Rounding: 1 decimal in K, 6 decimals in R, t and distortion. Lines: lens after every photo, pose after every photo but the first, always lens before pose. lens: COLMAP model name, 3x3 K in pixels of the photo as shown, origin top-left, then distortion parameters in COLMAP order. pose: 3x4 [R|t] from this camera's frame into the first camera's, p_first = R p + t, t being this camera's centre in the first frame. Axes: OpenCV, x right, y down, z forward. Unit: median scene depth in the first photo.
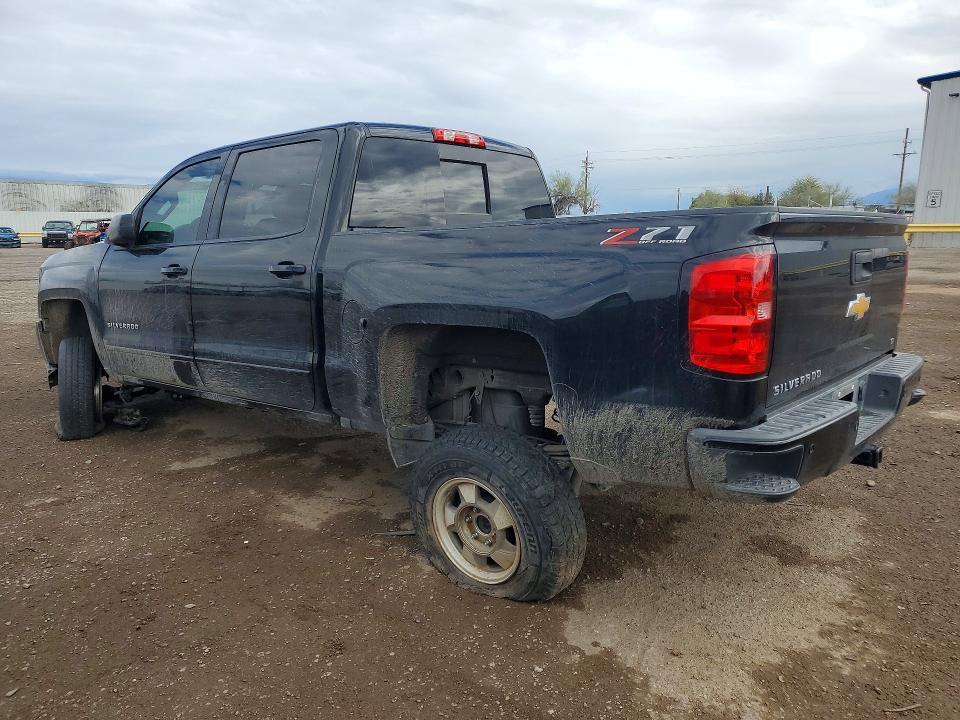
lens RADIAL K [[738.7, 0, 473.1], [0, 738.7, 359.7], [0, 0, 1]] dist [0.028741, -0.003884]
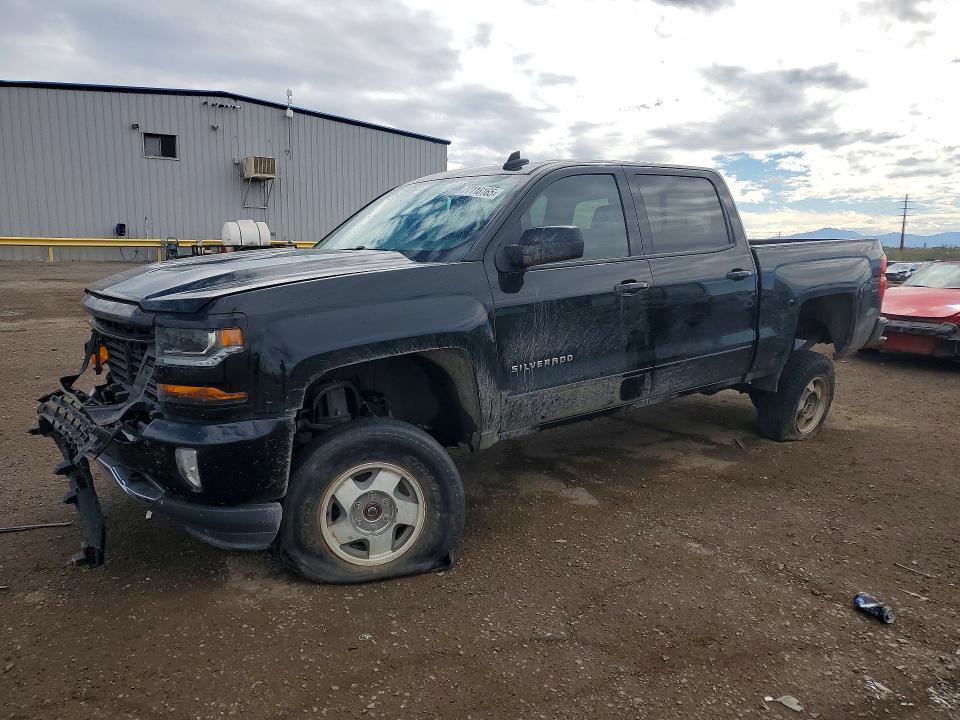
lens RADIAL K [[738.7, 0, 473.1], [0, 738.7, 359.7], [0, 0, 1]] dist [0.028741, -0.003884]
pose [[0.204637, -0.149298, 0.967385, -1.409543], [0.165076, 0.979408, 0.116234, -0.173486], [-0.964818, 0.135906, 0.225068, 0.990677]]
